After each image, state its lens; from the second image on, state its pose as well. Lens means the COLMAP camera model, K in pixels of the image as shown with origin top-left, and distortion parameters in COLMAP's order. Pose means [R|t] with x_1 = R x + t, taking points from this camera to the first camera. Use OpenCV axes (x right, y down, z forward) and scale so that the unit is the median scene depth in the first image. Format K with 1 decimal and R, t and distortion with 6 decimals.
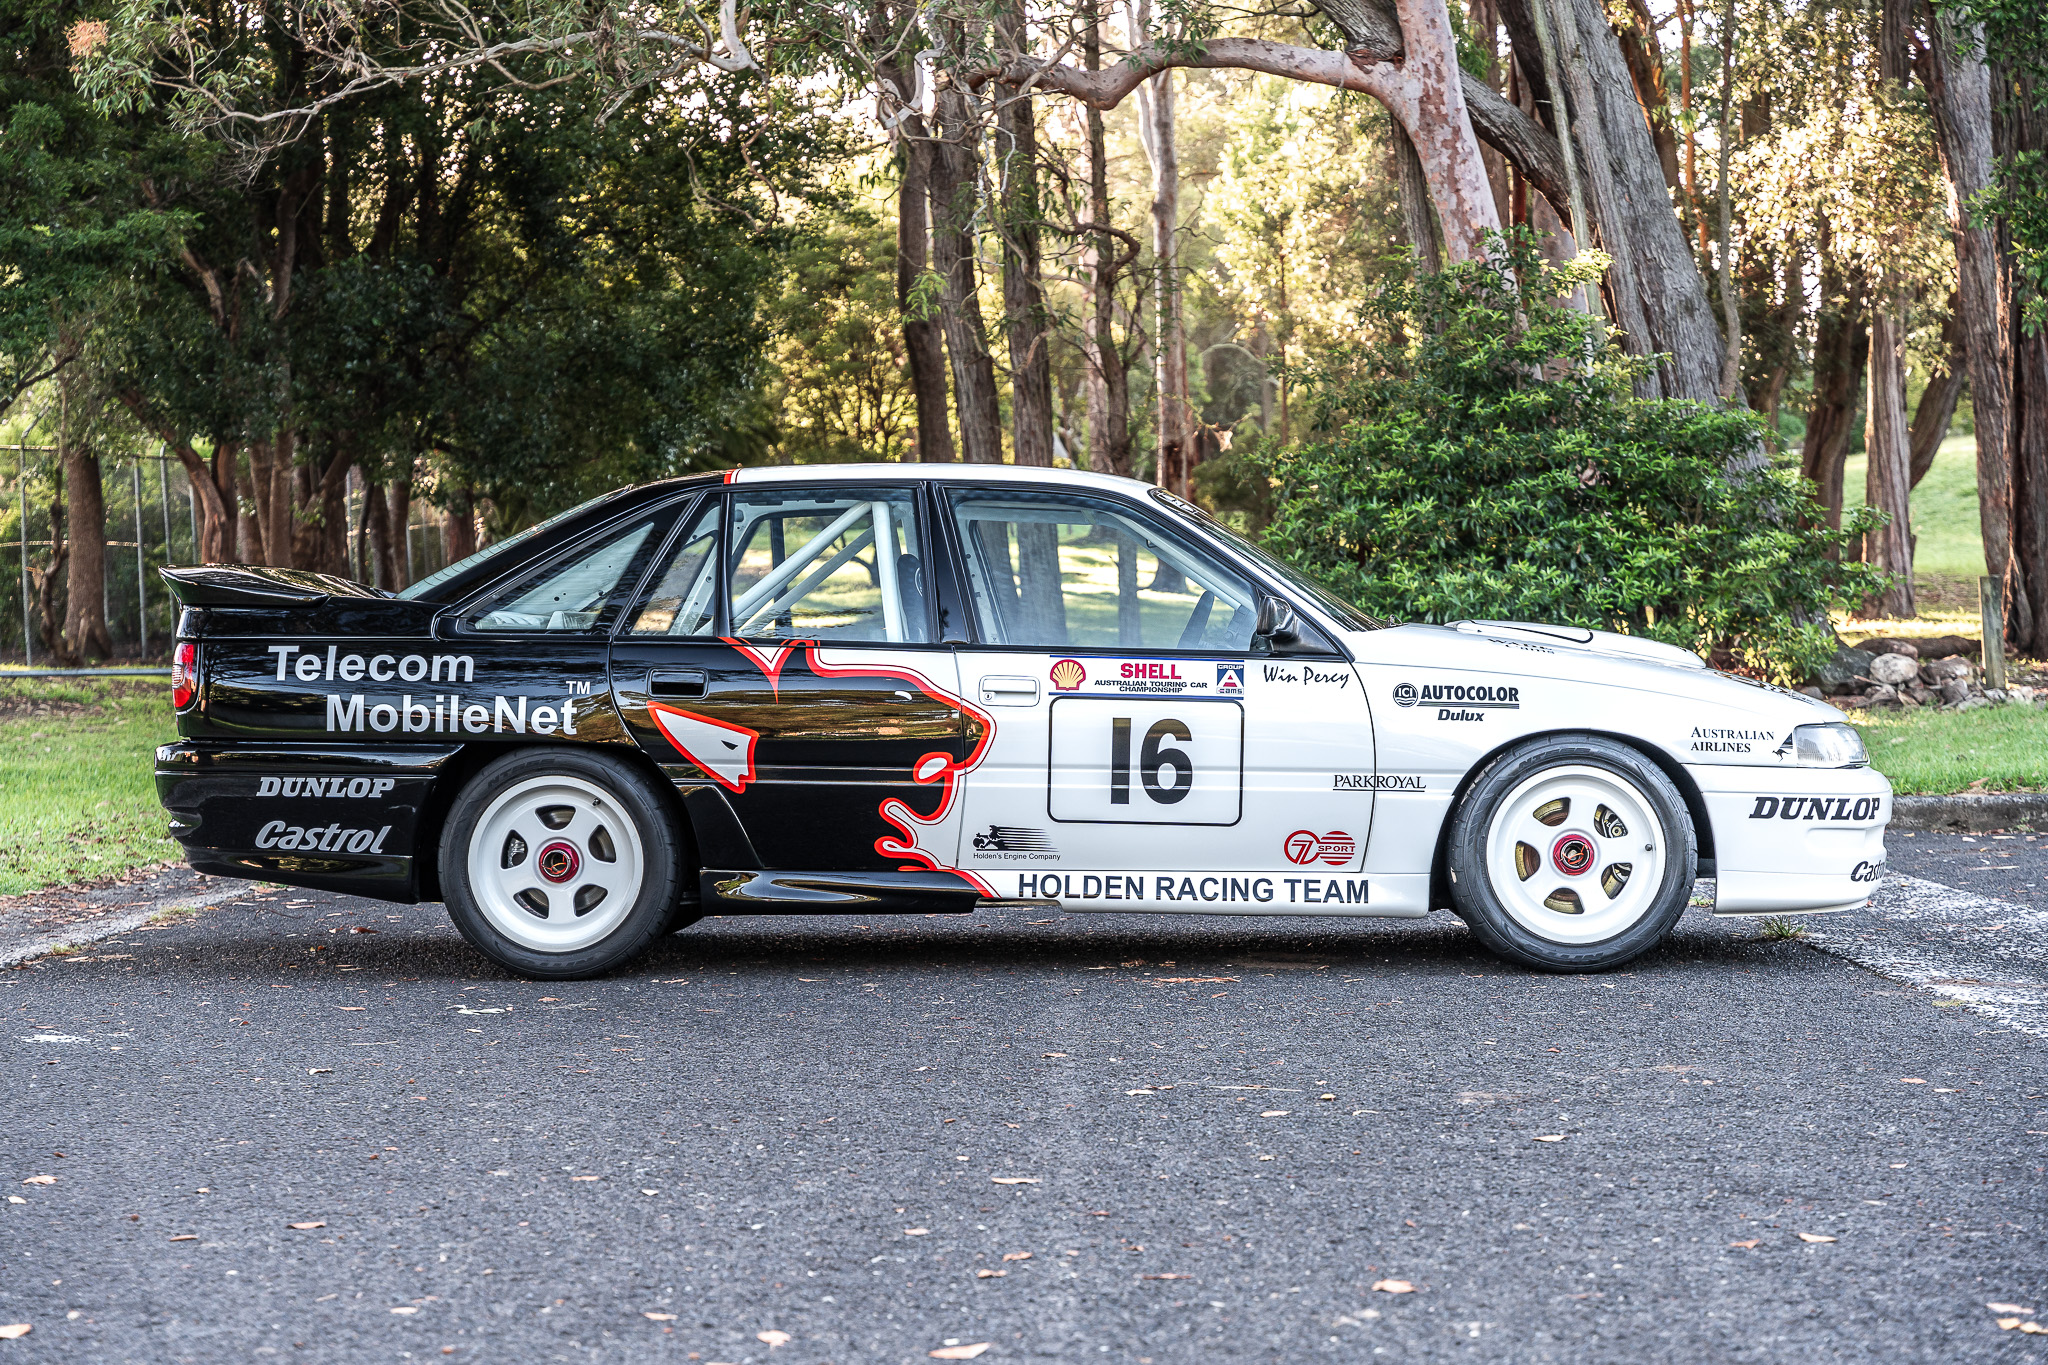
lens RADIAL K [[3817.7, 0, 1024.0], [0, 3817.7, 682.5], [0, 0, 1]] dist [0.035288, 0.114931]
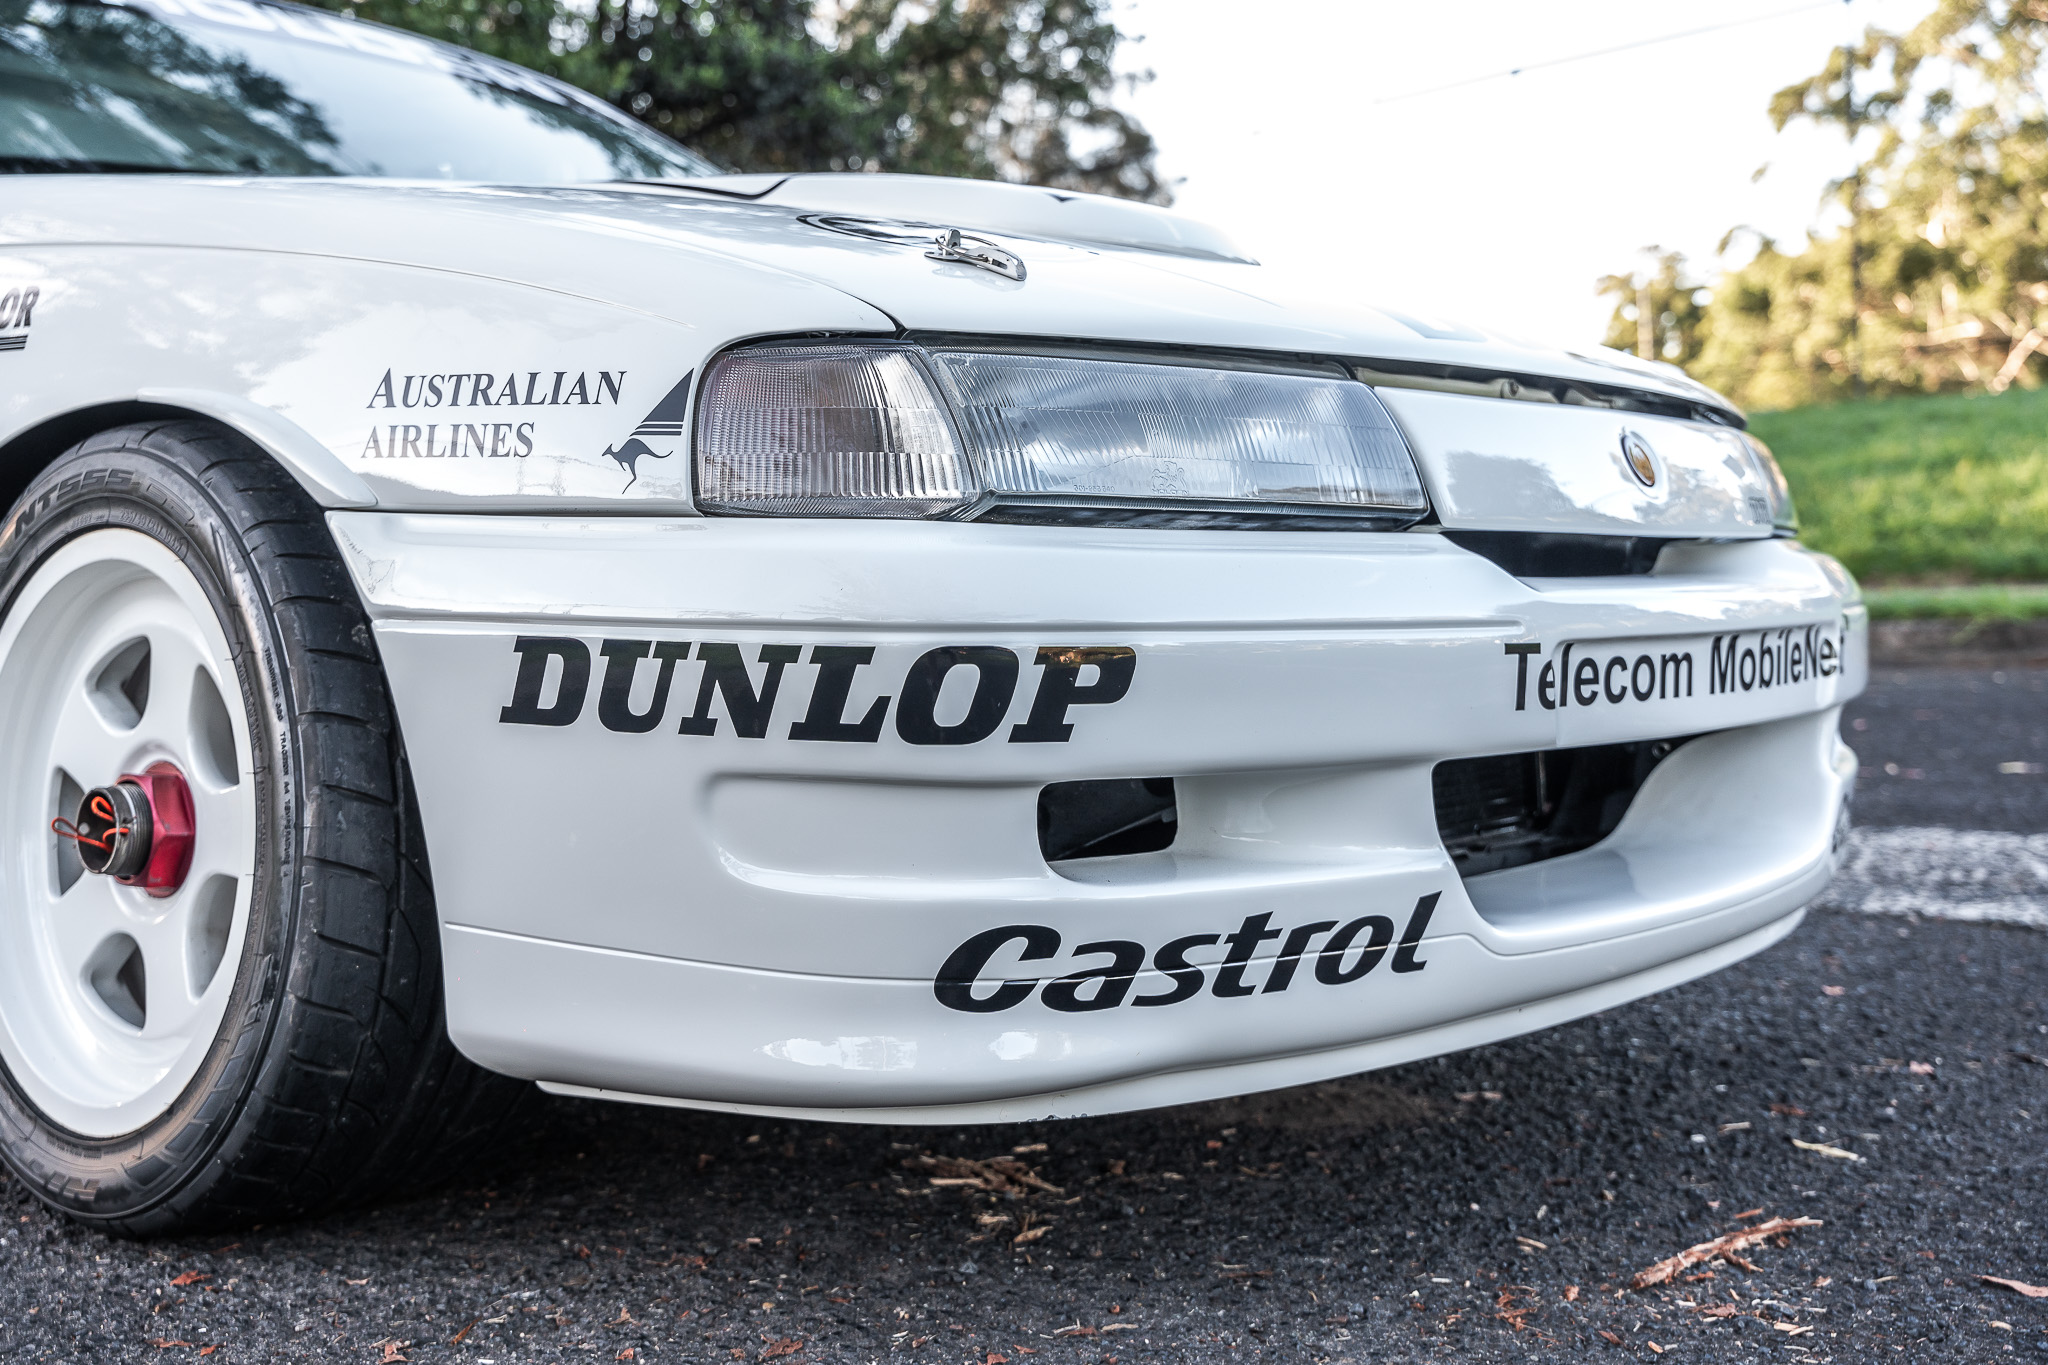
lens RADIAL K [[2206.4, 0, 1024.0], [0, 2206.4, 682.5], [0, 0, 1]] dist [0.004548, 0.005362]
pose [[0.789915, 0.014739, -0.613039, 0.299398], [0.000580, 0.999693, 0.024782, 0.028933], [0.613215, -0.019932, 0.789664, 0.894166]]
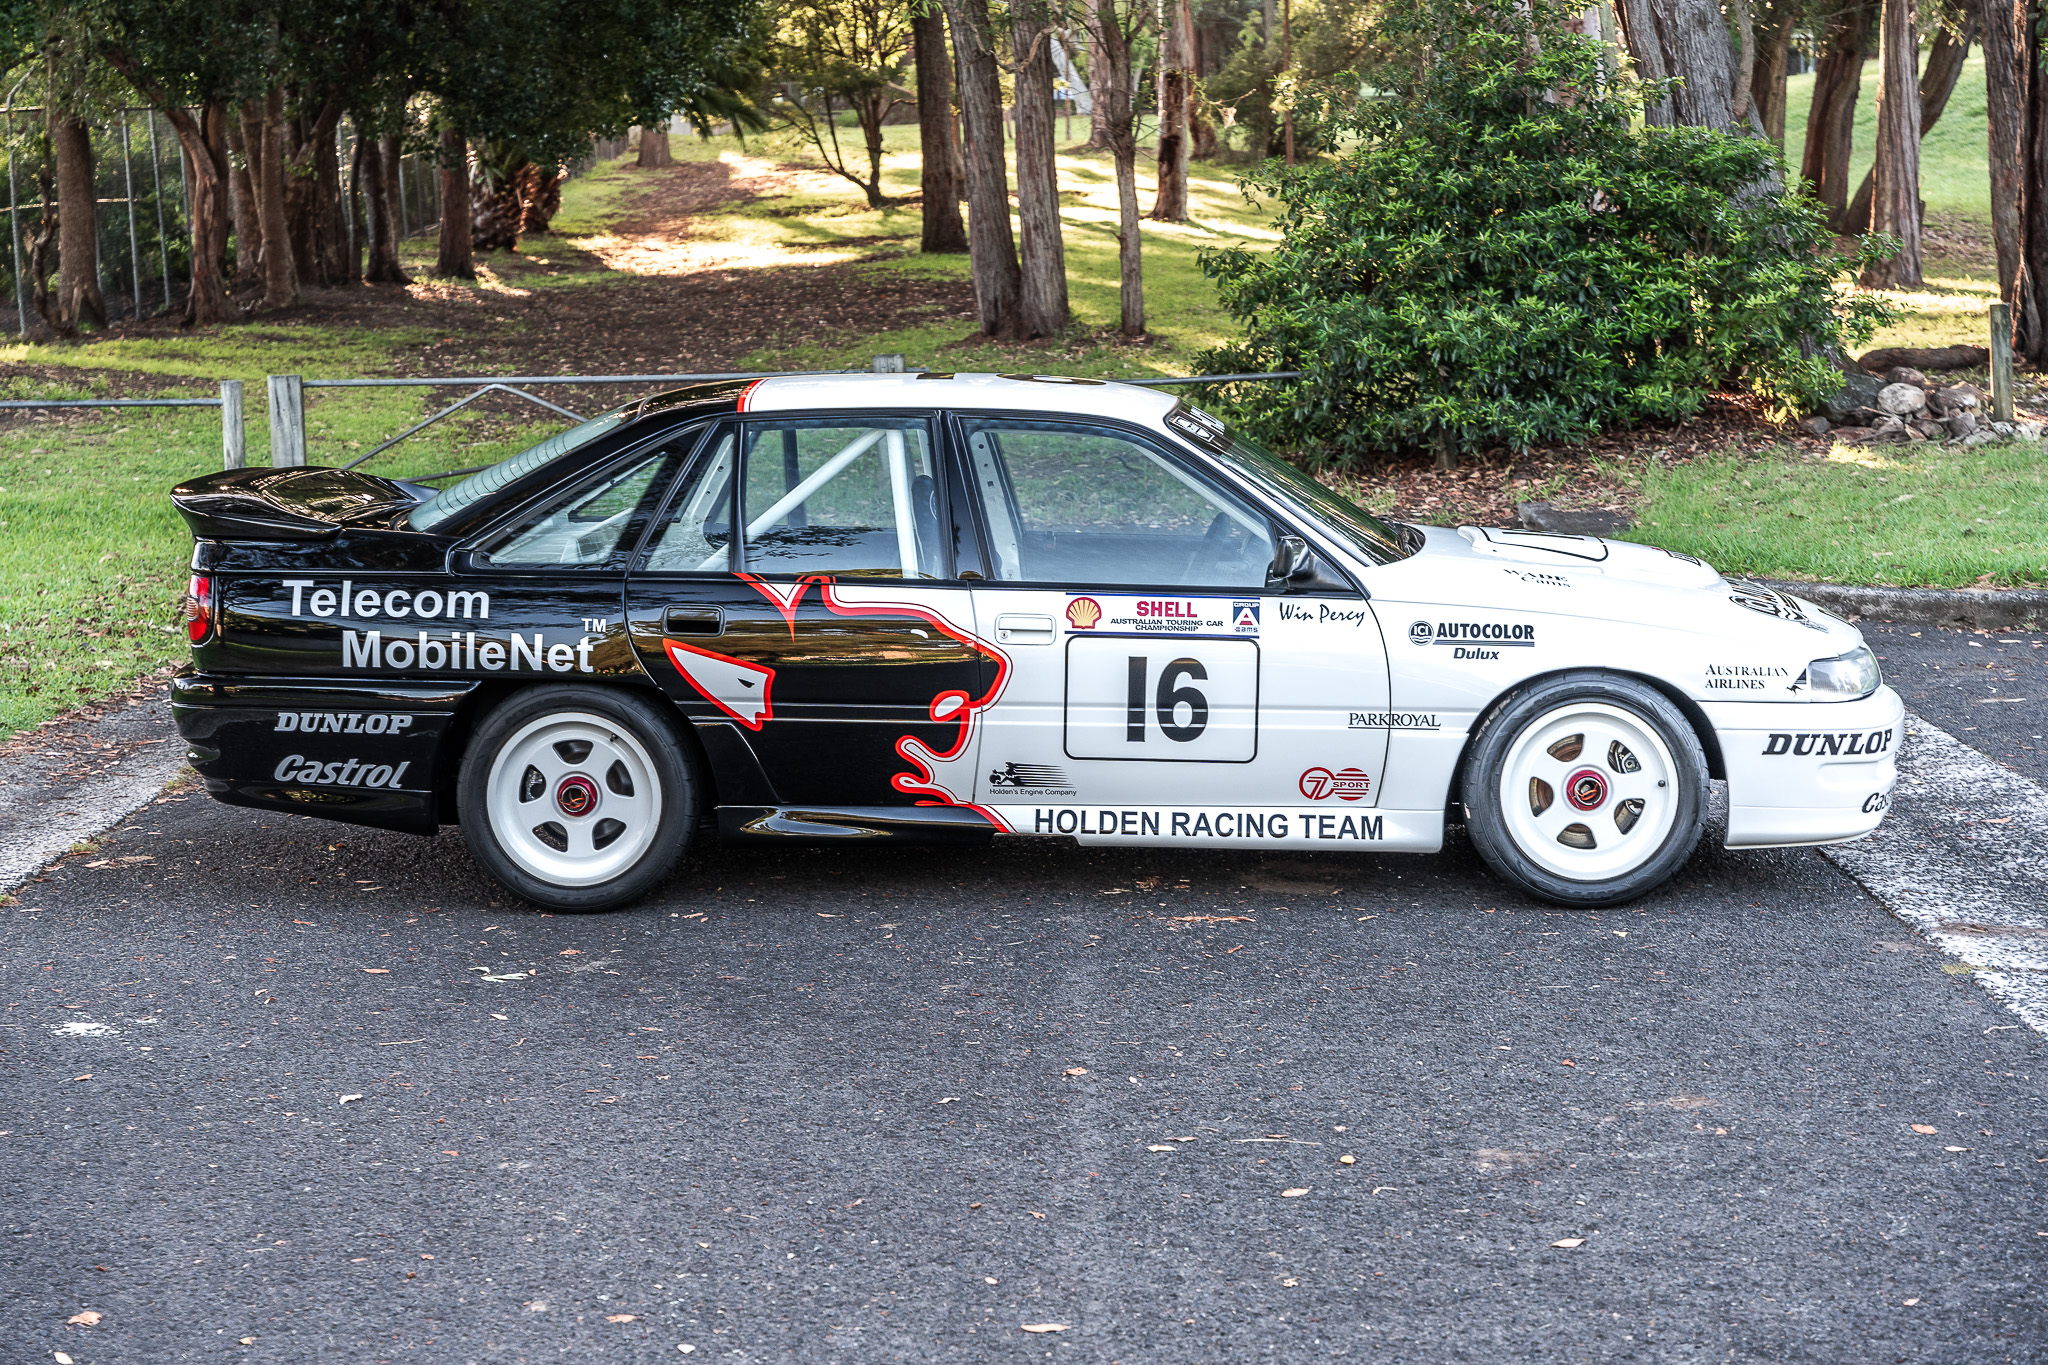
lens RADIAL K [[3822.3, 0, 1036.1], [0, 3822.3, 680.5], [0, 0, 1]] dist [0.035339, 0.093814]
pose [[0.999990, -0.002488, 0.003613, -0.004626], [0.002097, 0.994517, 0.104555, -0.088169], [-0.003853, -0.104546, 0.994513, 0.002315]]
